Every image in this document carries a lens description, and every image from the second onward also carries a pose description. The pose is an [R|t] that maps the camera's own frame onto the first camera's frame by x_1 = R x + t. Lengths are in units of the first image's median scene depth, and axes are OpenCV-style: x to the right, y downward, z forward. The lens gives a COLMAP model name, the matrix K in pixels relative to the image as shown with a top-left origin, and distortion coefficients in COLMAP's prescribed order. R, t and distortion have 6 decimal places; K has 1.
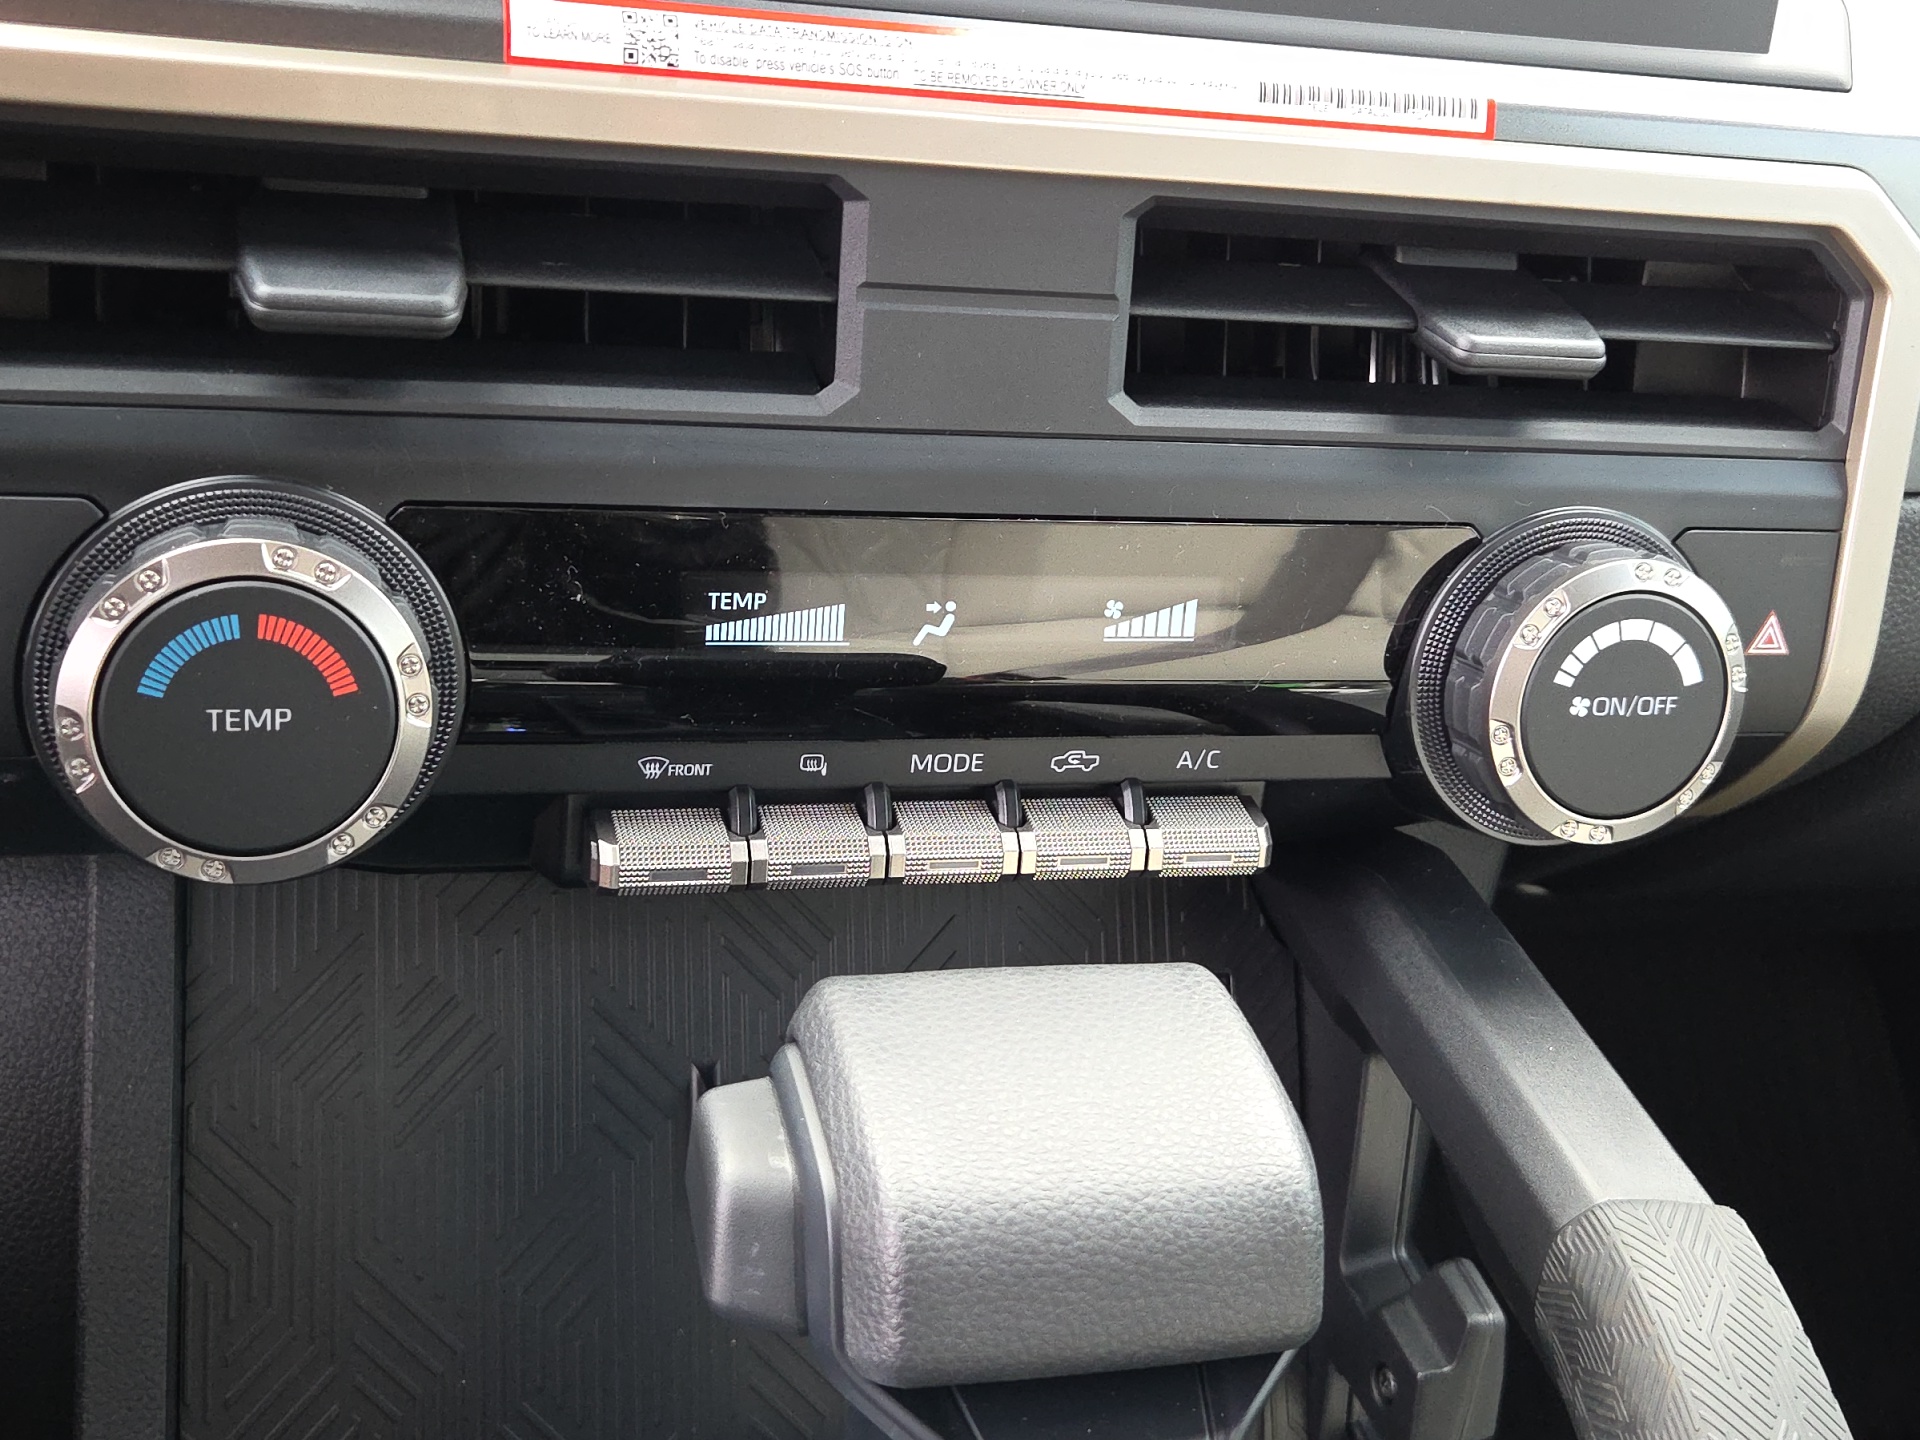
lens RADIAL K [[2186.6, 0, 956.7], [0, 2186.6, 688.9], [0, 0, 1]] dist [0.051669, 0.000000]
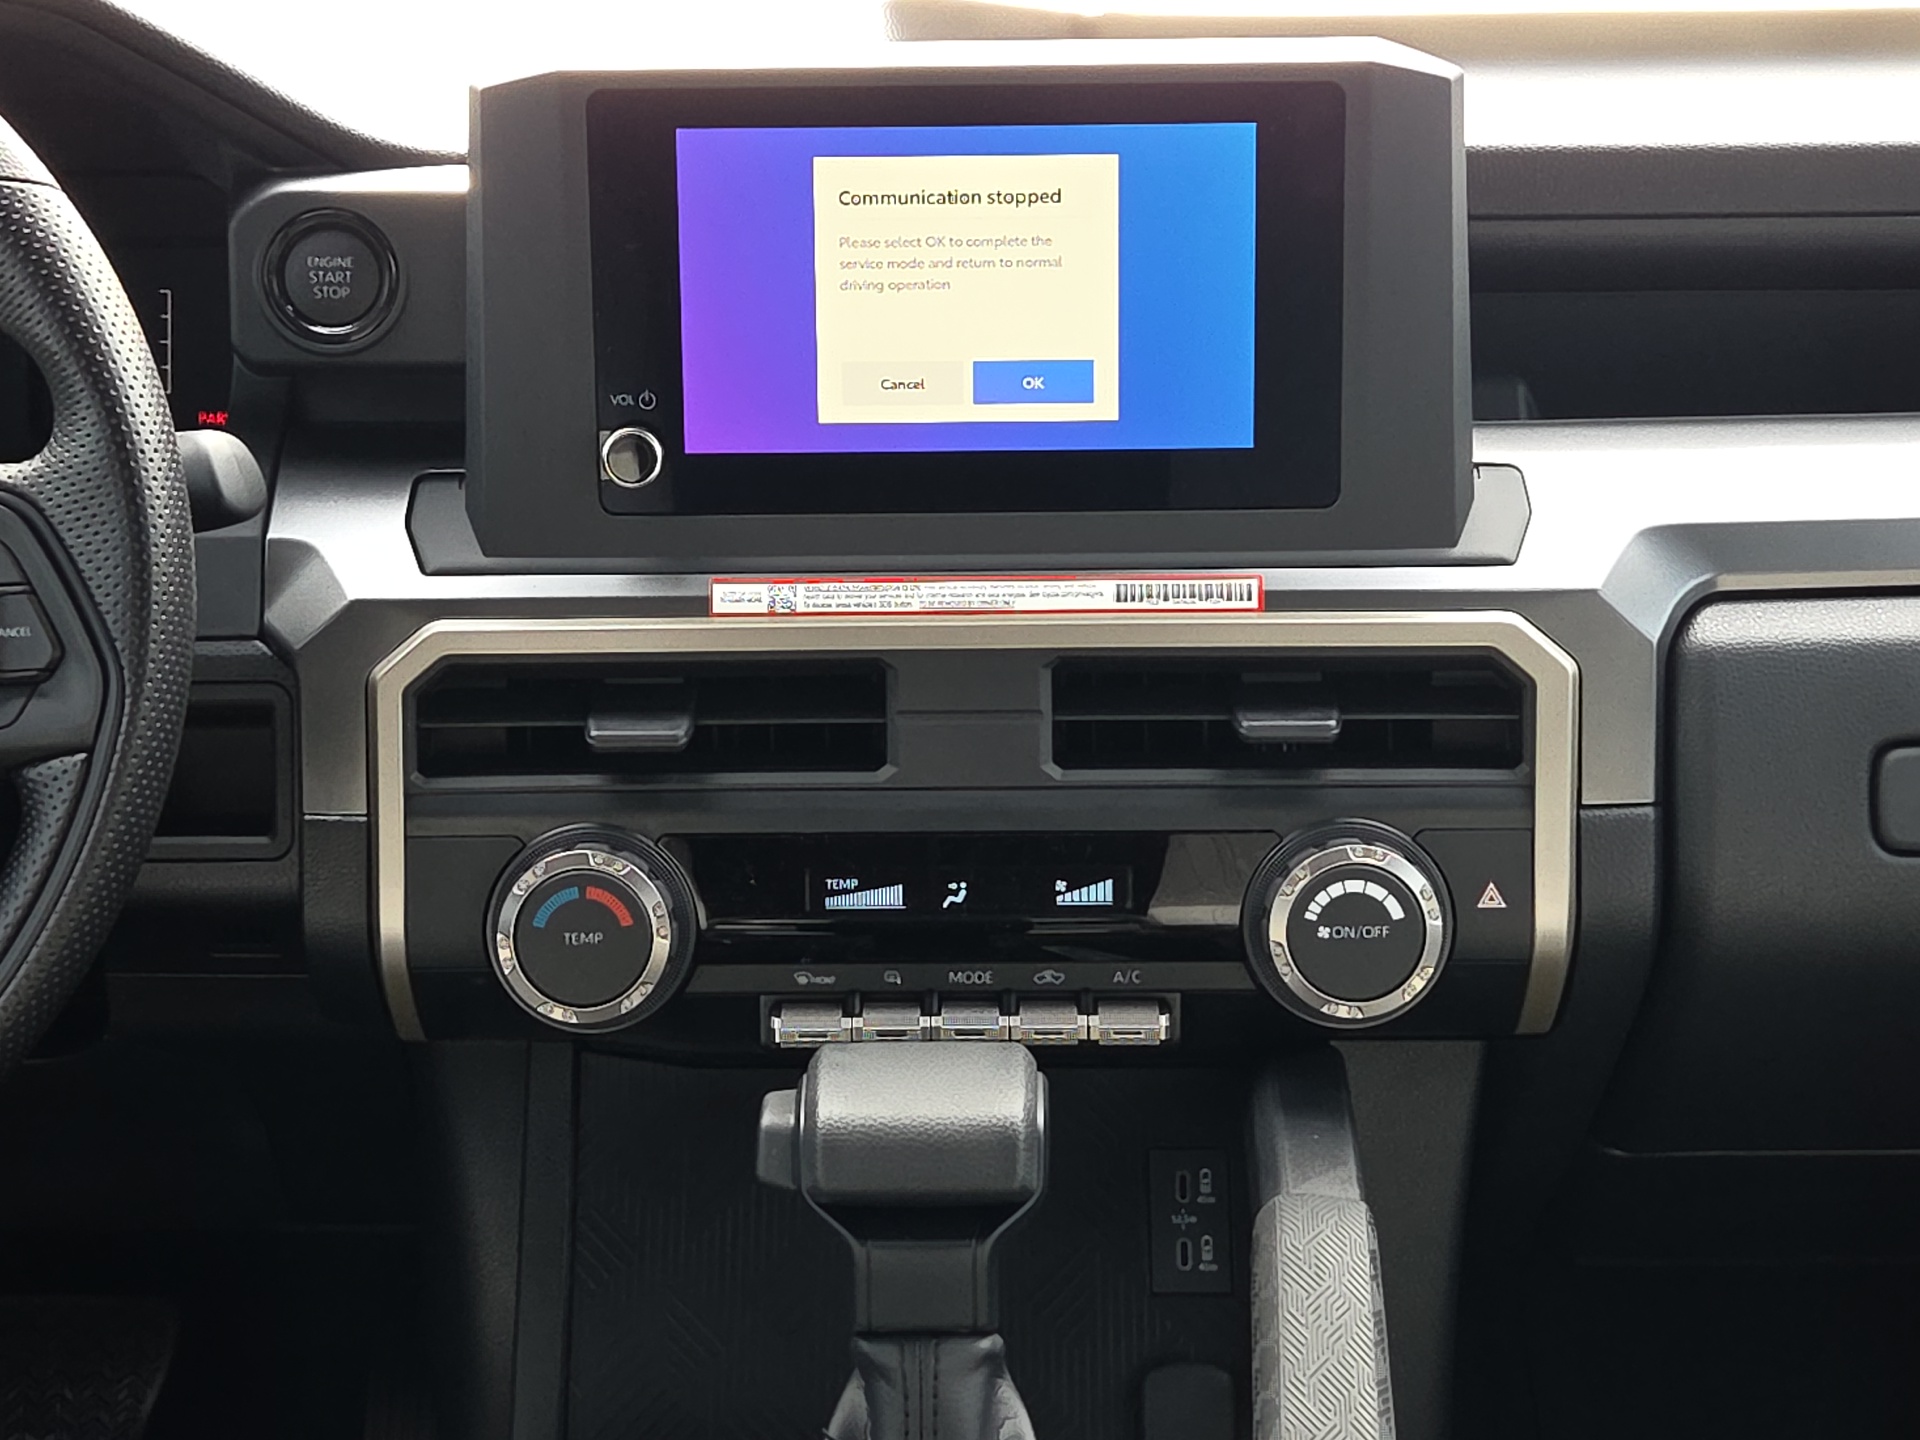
lens RADIAL K [[3551.0, 0, 949.8], [0, 3551.0, 673.2], [0, 0, 1]] dist [0.098729, 0.000000]
pose [[0.952704, -0.057262, -0.298458, 0.871752], [0.002046, 0.983274, -0.182121, 0.323442], [0.303894, 0.172897, 0.936886, -1.772292]]
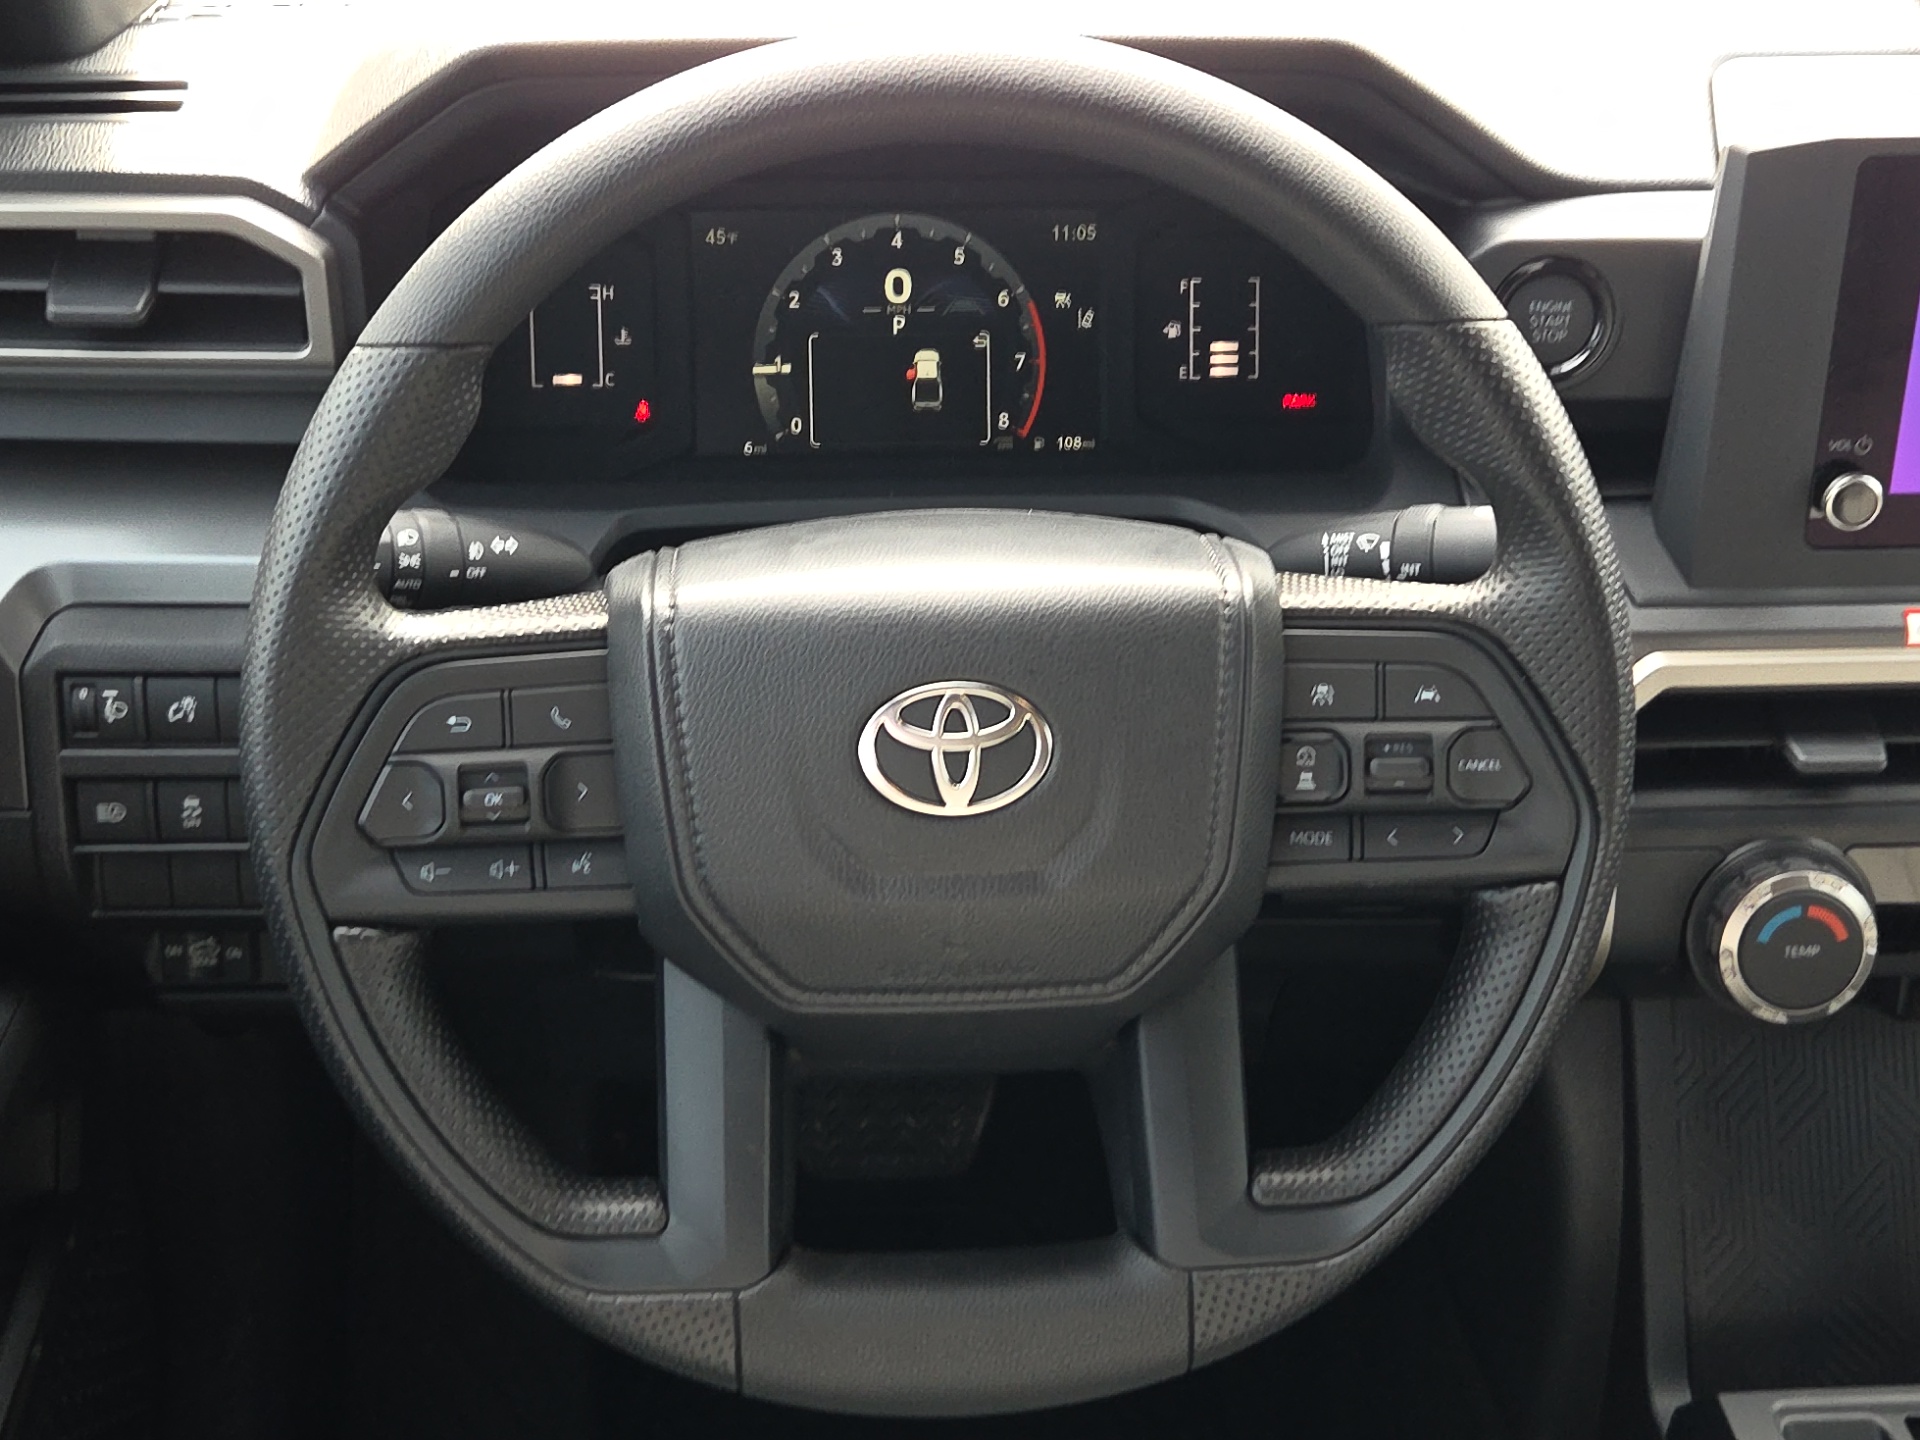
lens RADIAL K [[2671.8, 0, 996.7], [0, 2671.8, 688.6], [0, 0, 1]] dist [0.109045, 0.000000]
pose [[0.973314, -0.007800, -0.229344, -0.416605], [0.011361, 0.999834, 0.014210, -0.259360], [0.229196, -0.016436, 0.973242, -1.602430]]
